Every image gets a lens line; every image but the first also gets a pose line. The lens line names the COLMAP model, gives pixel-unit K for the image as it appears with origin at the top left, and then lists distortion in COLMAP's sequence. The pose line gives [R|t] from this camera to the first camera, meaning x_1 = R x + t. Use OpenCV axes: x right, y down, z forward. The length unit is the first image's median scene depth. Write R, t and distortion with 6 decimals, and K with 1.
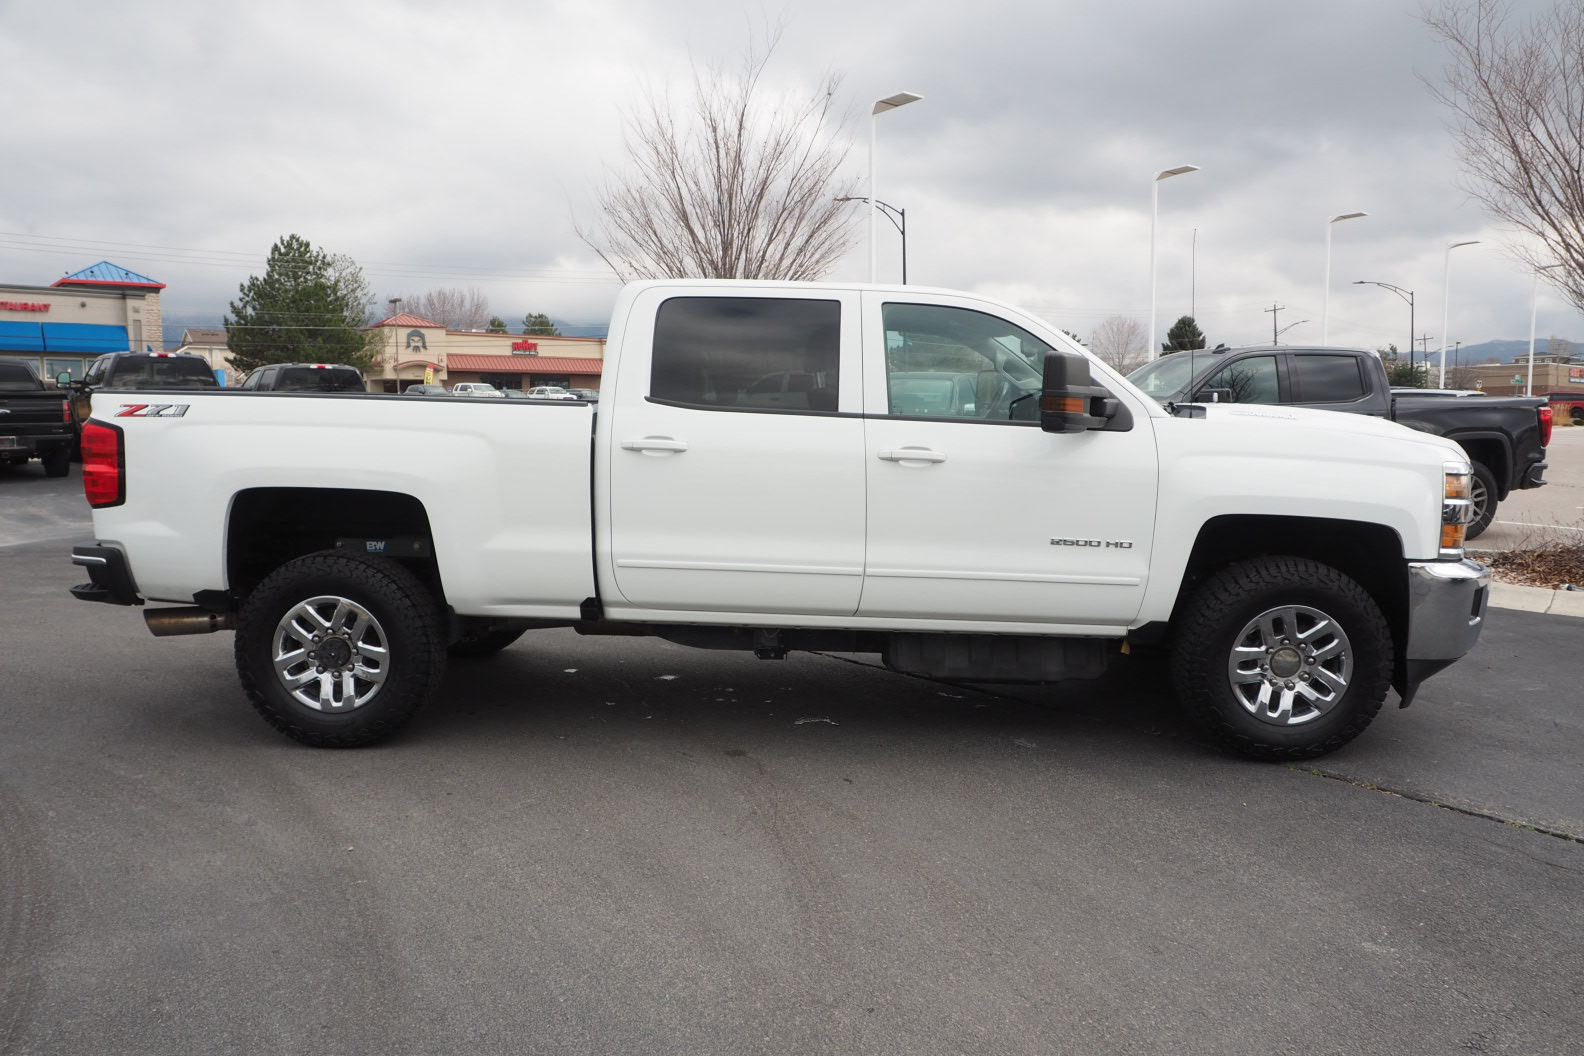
lens RADIAL K [[1213.9, 0, 792.0], [0, 1213.9, 528.0], [0, 0, 1]] dist [-0.001760, -0.035697]
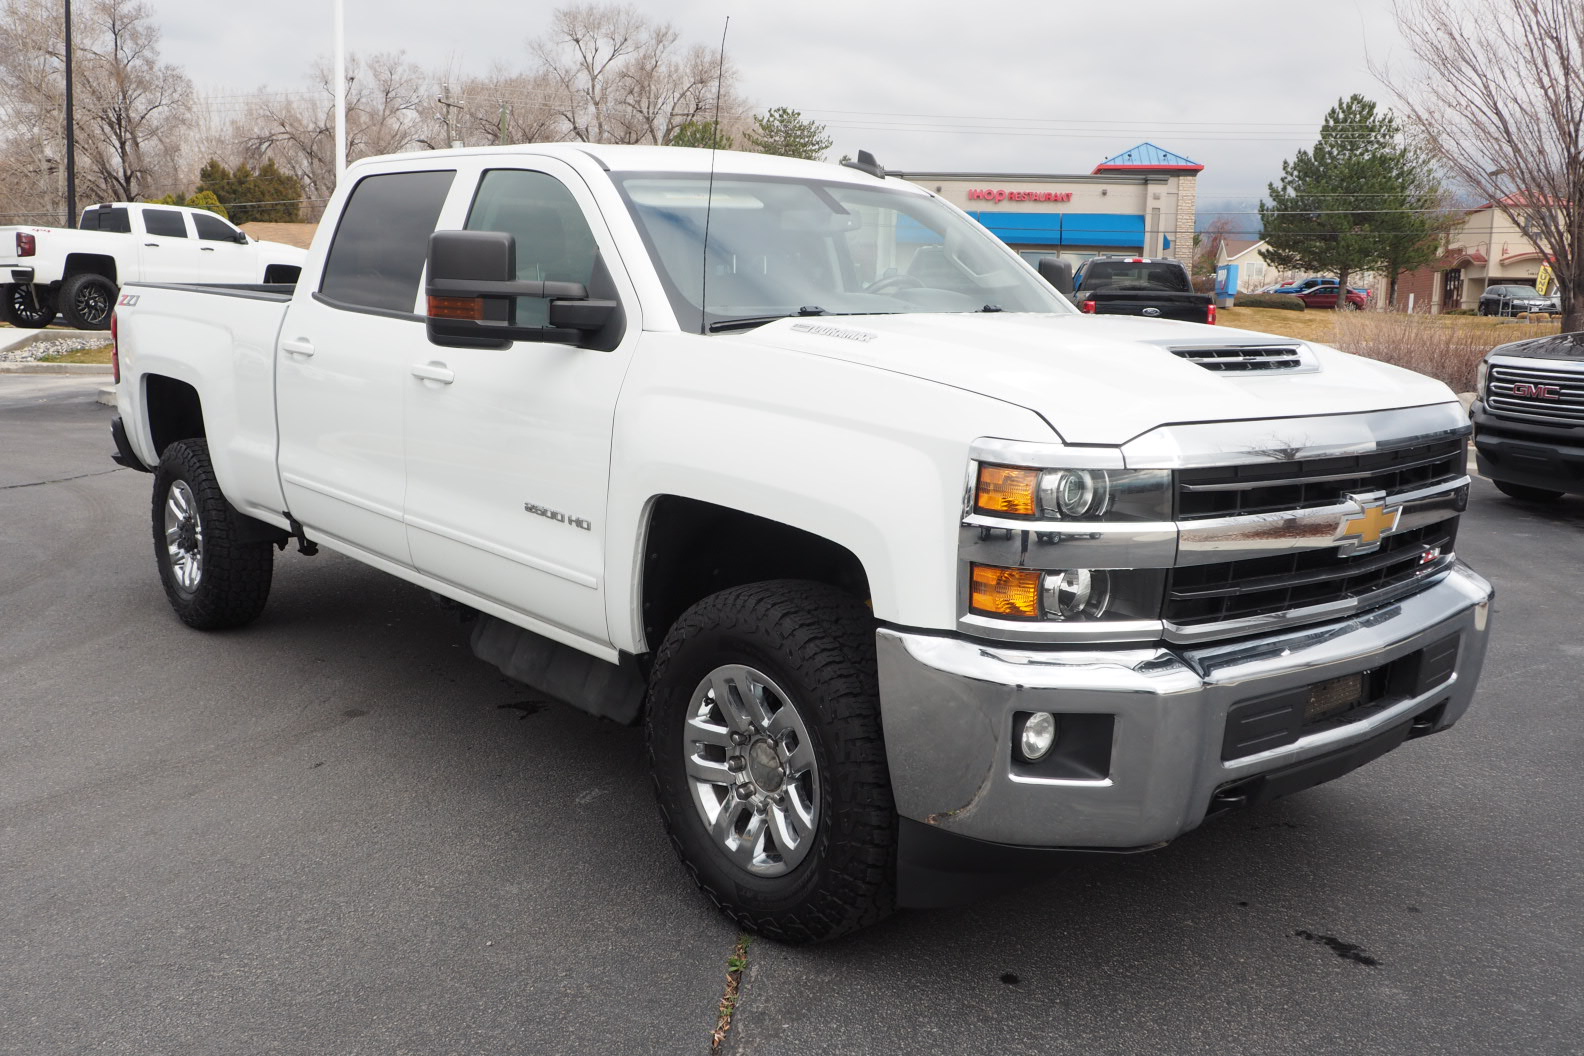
lens RADIAL K [[1507.6, 0, 792.0], [0, 1507.6, 528.0], [0, 0, 1]] dist [-0.010758, -0.007980]
pose [[0.655548, 0.126214, -0.744531, 0.122187], [-0.094313, 0.991898, 0.085107, -0.008180], [0.749241, 0.014427, 0.662141, 0.070158]]
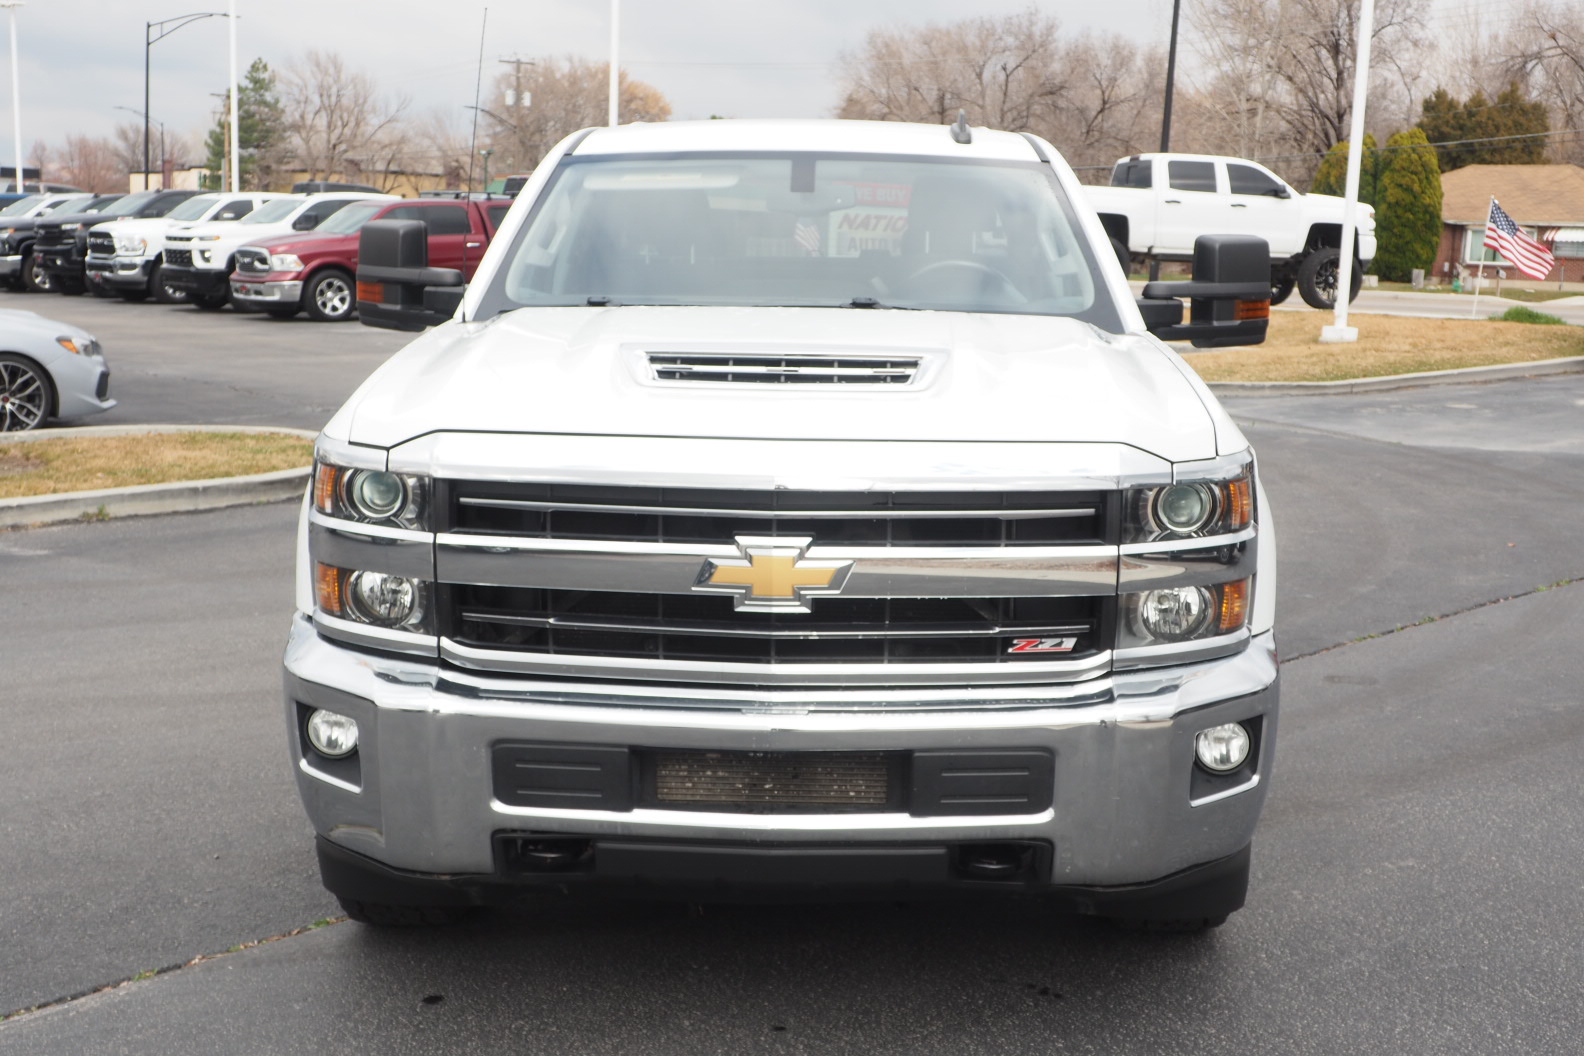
lens RADIAL K [[1949.7, 0, 792.0], [0, 1949.7, 528.0], [0, 0, 1]] dist [0.004485, -0.022740]
pose [[-0.058566, 0.151584, -0.986708, 0.172138], [-0.118147, 0.980405, 0.157628, -0.021614], [0.991268, 0.125808, -0.039509, 0.160900]]
